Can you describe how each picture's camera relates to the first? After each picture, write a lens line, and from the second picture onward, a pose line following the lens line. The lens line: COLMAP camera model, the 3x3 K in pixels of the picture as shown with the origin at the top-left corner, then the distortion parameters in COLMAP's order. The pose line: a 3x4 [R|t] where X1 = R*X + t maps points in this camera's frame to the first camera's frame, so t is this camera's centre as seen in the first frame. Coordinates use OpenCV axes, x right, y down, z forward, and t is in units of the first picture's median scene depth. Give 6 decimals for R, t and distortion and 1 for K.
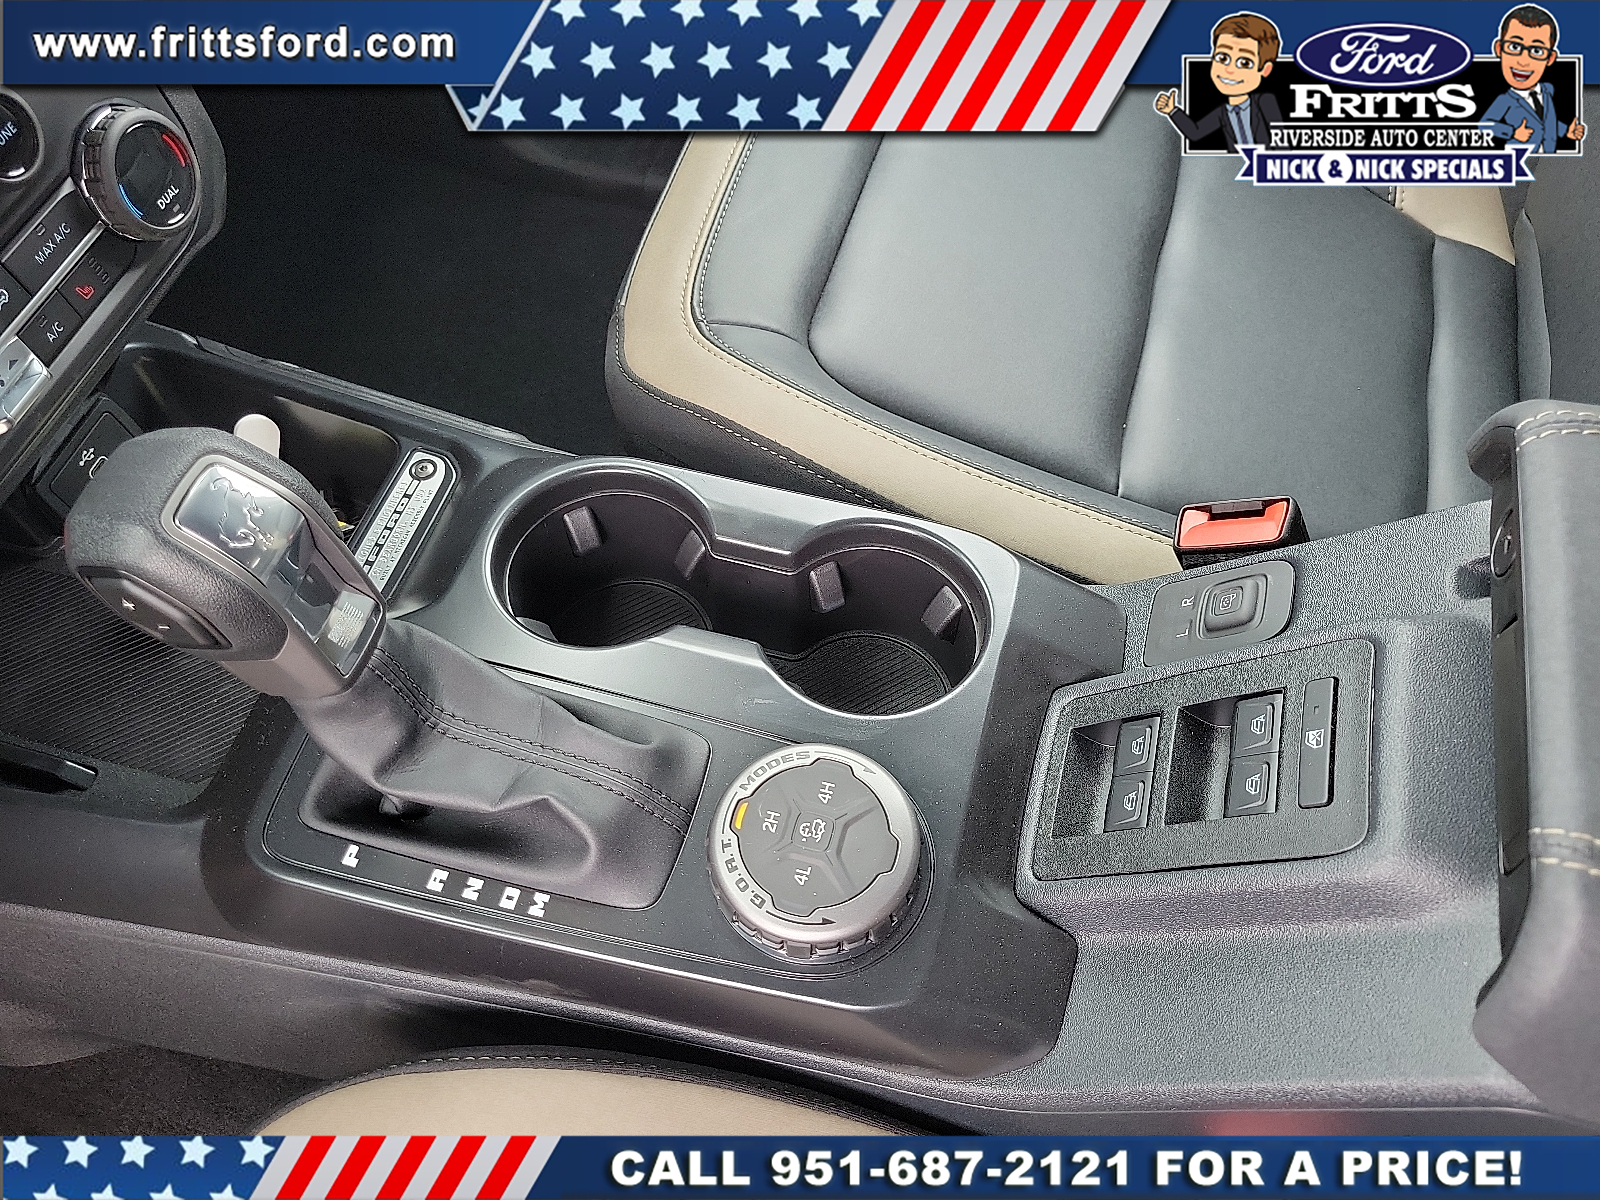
lens RADIAL K [[1237.6, 0, 798.8], [0, 1237.6, 626.3], [0, 0, 1]] dist [0.002916, 0.000343]
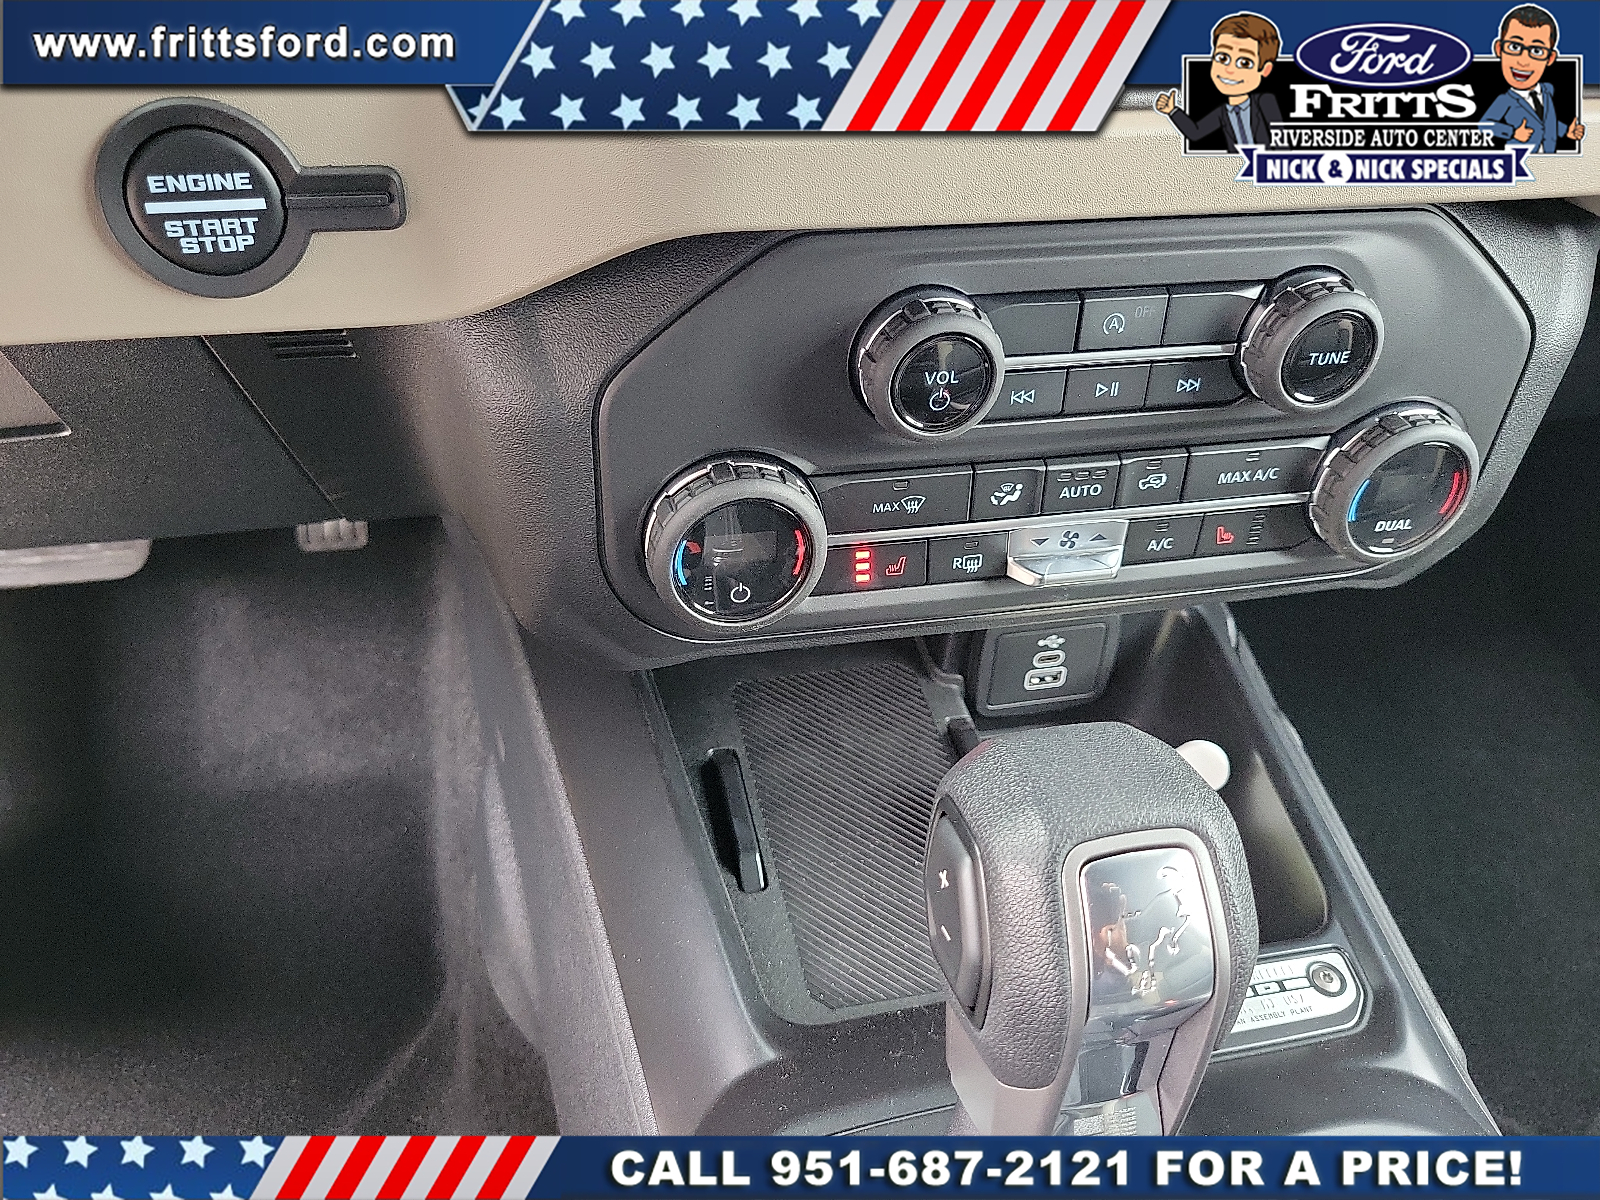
lens RADIAL K [[1211.7, 0, 800.0], [0, 1211.7, 600.0], [0, 0, 1]] dist [-0.006789, -0.001452]
pose [[0.486152, 0.658494, -0.574493, -0.238715], [-0.787153, 0.615499, 0.039386, -0.062026], [0.379535, 0.433067, 0.817561, 0.283206]]
